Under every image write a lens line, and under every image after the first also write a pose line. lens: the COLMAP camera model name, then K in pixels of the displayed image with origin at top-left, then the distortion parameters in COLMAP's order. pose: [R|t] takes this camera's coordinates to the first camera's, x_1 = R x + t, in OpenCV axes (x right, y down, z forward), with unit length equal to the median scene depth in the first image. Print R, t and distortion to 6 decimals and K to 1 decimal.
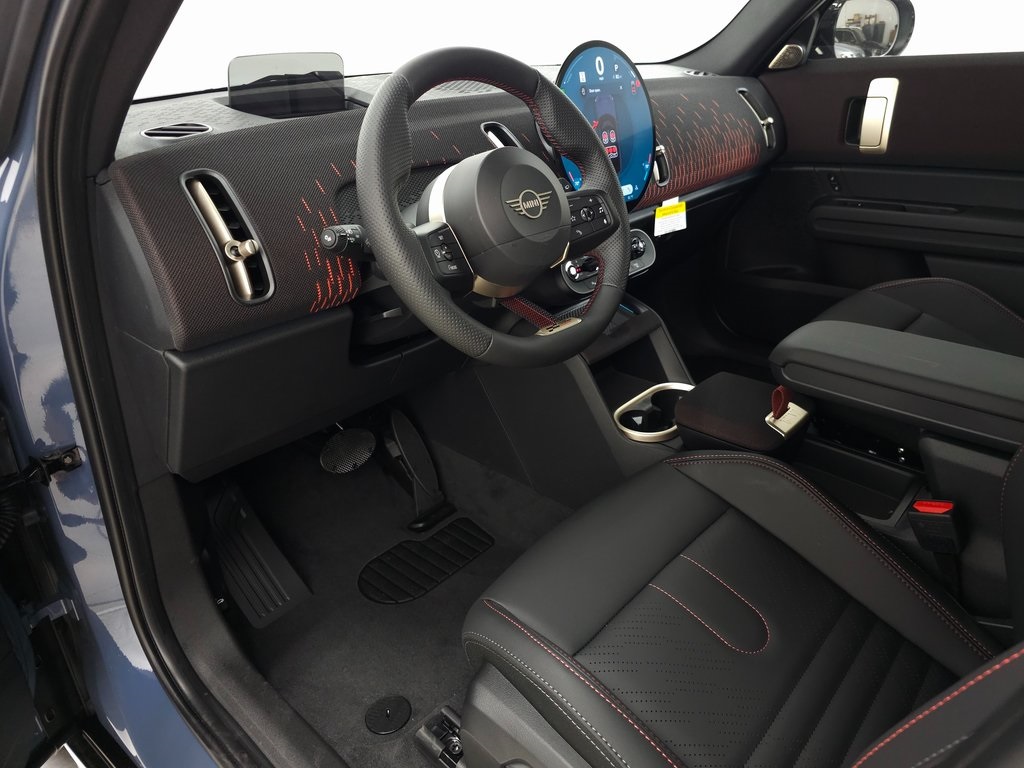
lens RADIAL K [[700.9, 0, 506.9], [0, 700.9, 368.9], [0, 0, 1]] dist [0.059309, -0.074283]
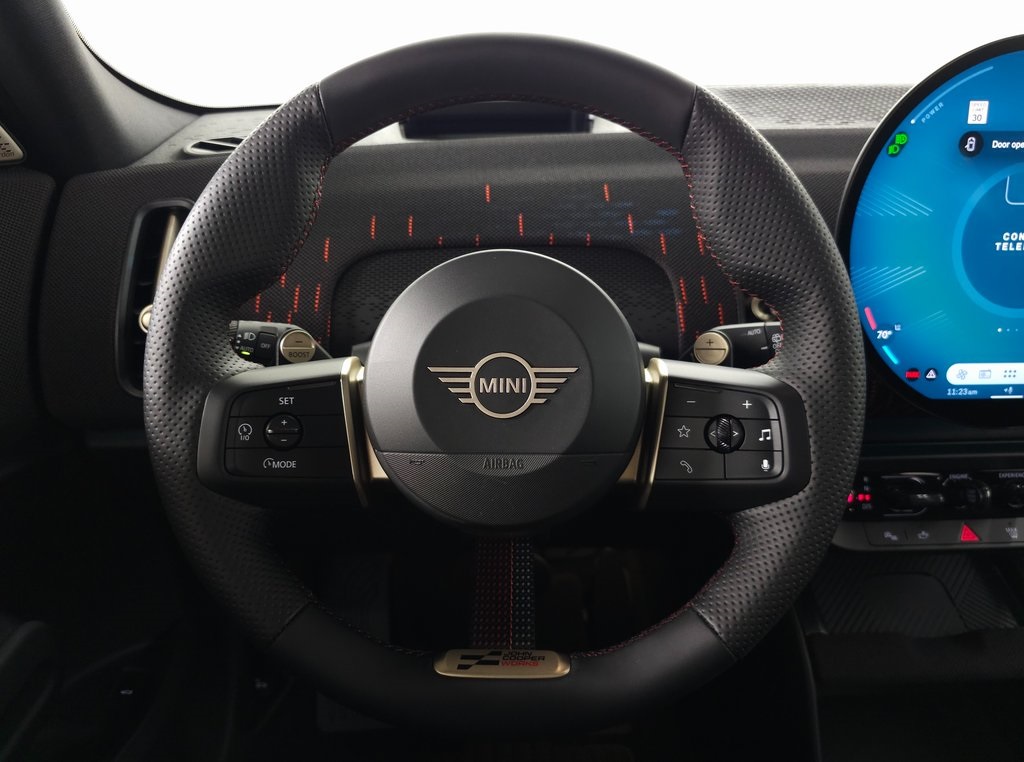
lens RADIAL K [[719.0, 0, 507.1], [0, 719.0, 376.4], [0, 0, 1]] dist [-0.001126, -0.008375]
pose [[0.707156, 0.310217, -0.635370, 0.222579], [-0.312769, 0.943157, 0.112386, -0.204253], [0.634118, 0.119250, 0.763986, 0.465000]]
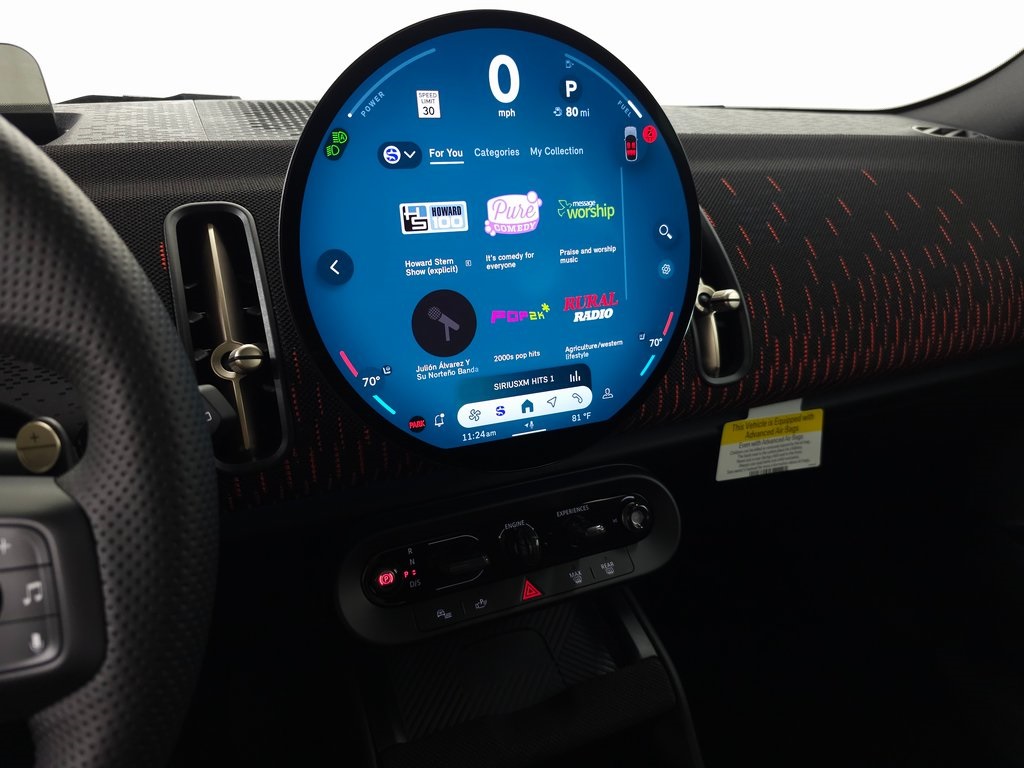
lens RADIAL K [[700.9, 0, 512.0], [0, 700.9, 384.0], [0, 0, 1]] dist [0.056872, -0.073474]
pose [[0.915505, 0.176210, -0.361663, 0.289073], [-0.195260, 0.980613, -0.016502, -0.258882], [0.351743, 0.085726, 0.932163, 0.650658]]
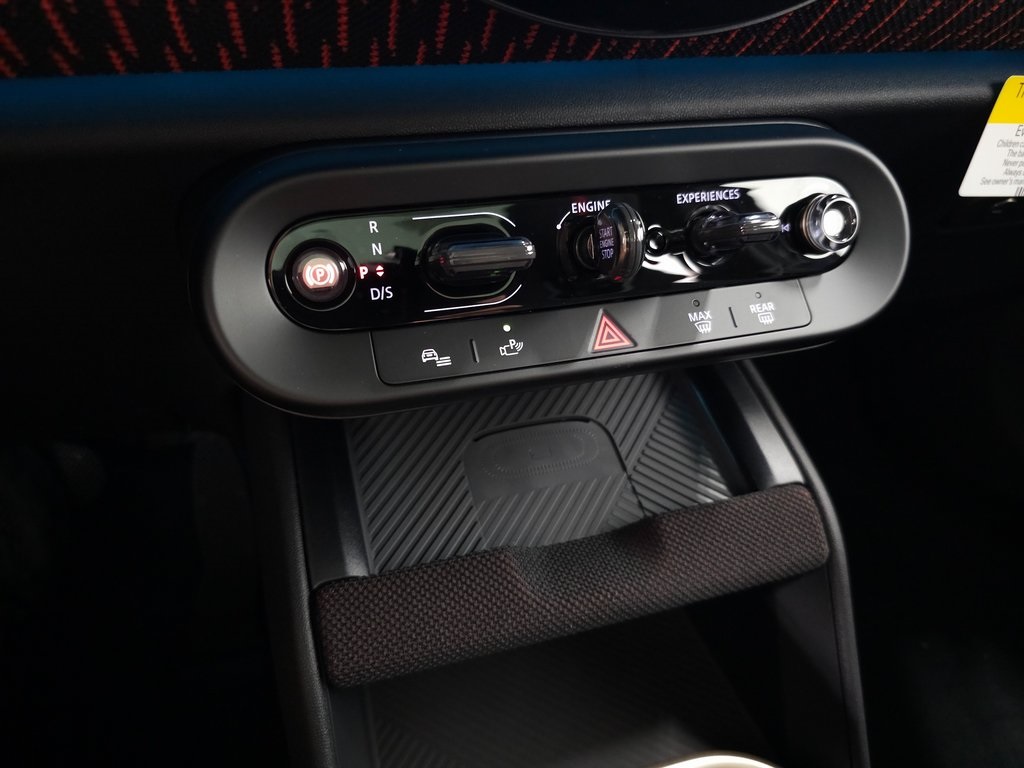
lens RADIAL K [[700.9, 0, 512.0], [0, 700.9, 384.0], [0, 0, 1]] dist [0.056872, -0.073474]
pose [[0.868757, 0.338335, -0.361650, 0.223614], [-0.268555, 0.935408, 0.229978, -0.172243], [0.416100, -0.102671, 0.903504, 0.854970]]
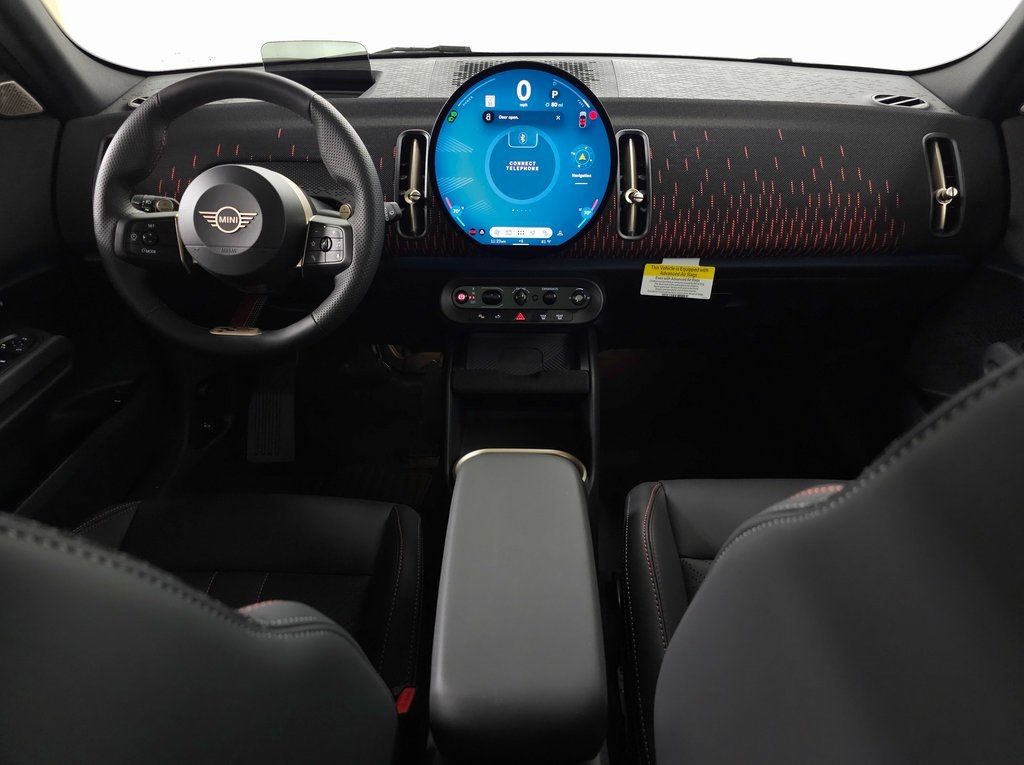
lens RADIAL K [[703.5, 0, 509.5], [0, 703.5, 372.8], [0, 0, 1]] dist [0.071141, -0.066939]
pose [[0.664628, 0.409861, -0.624727, 0.801925], [-0.332283, 0.911023, 0.244183, -0.308059], [0.669222, 0.045295, 0.741681, 0.329890]]
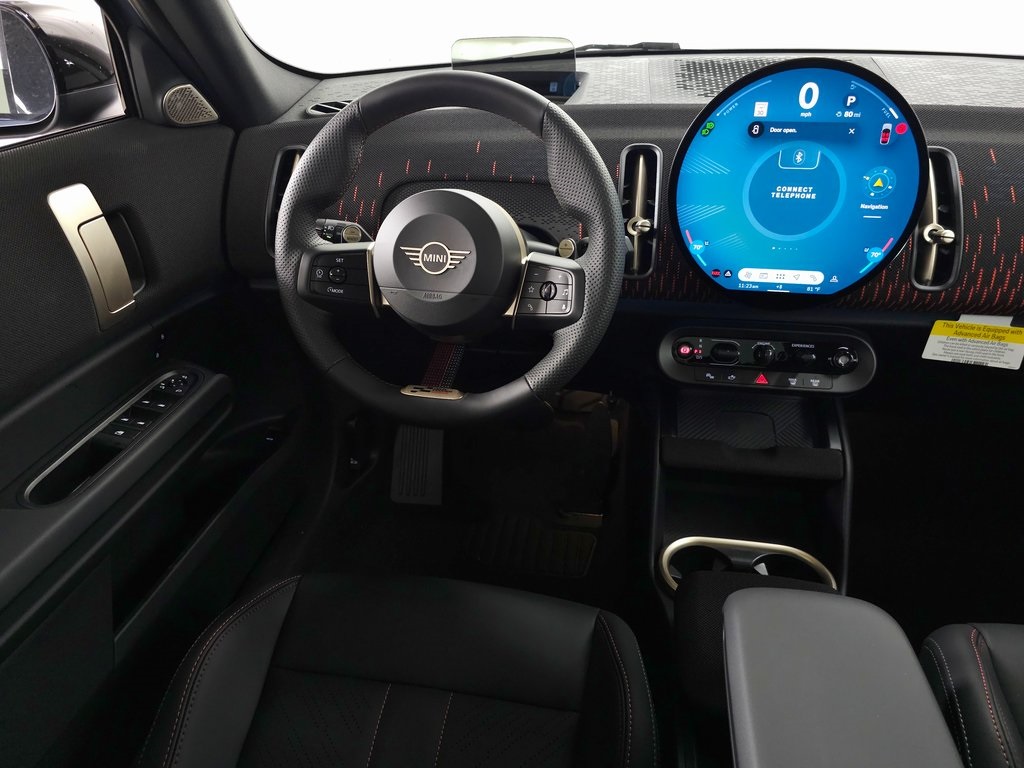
lens RADIAL K [[700.9, 0, 506.9], [0, 700.9, 368.9], [0, 0, 1]] dist [0.059309, -0.074283]
pose [[0.555912, 0.441882, -0.704061, 0.551482], [-0.347675, 0.892957, 0.285920, -0.279535], [0.755039, 0.085838, 0.650037, 0.348128]]
